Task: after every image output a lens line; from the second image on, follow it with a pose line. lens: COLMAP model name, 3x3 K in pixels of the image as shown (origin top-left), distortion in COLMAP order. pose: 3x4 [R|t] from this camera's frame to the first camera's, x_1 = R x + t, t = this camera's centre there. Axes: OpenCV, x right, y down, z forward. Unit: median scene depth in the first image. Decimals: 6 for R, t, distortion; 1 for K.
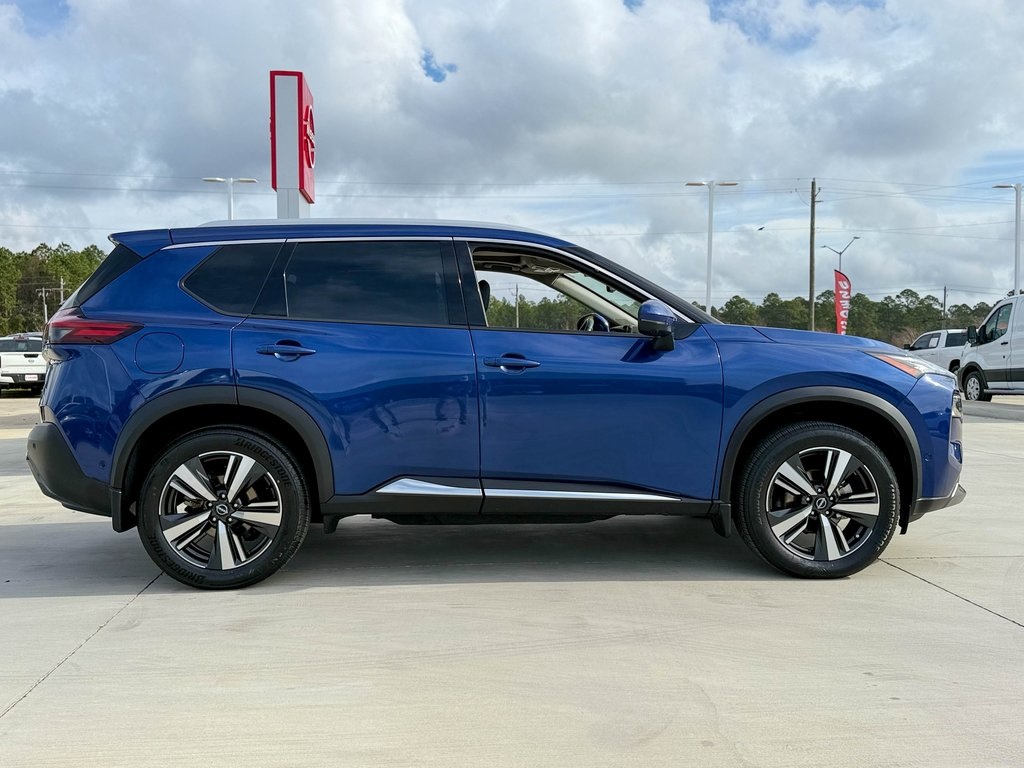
lens RADIAL K [[974.8, 0, 511.9], [0, 974.8, 377.9], [0, 0, 1]] dist [0.074167, 0.000000]
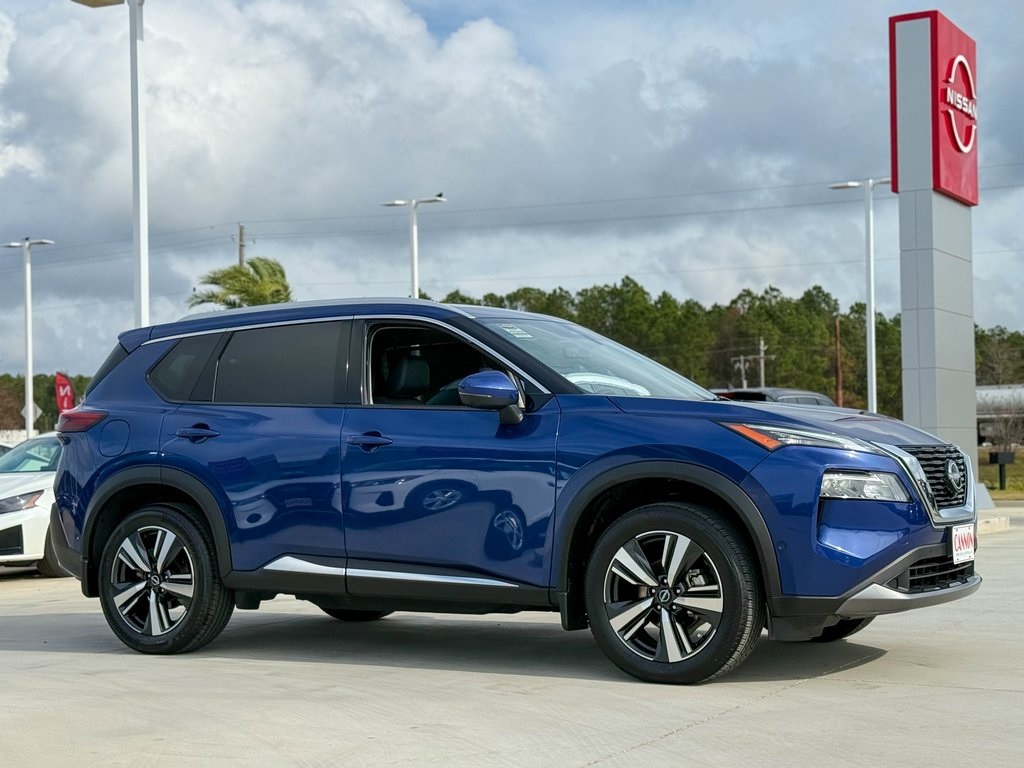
lens RADIAL K [[1645.6, 0, 512.3], [0, 1645.6, 386.7], [0, 0, 1]] dist [0.115630, 0.000000]
pose [[0.825833, -0.036718, -0.562718, 1.033378], [0.001104, 0.997981, -0.063498, 0.035081], [0.563913, 0.051818, 0.824207, -0.291189]]
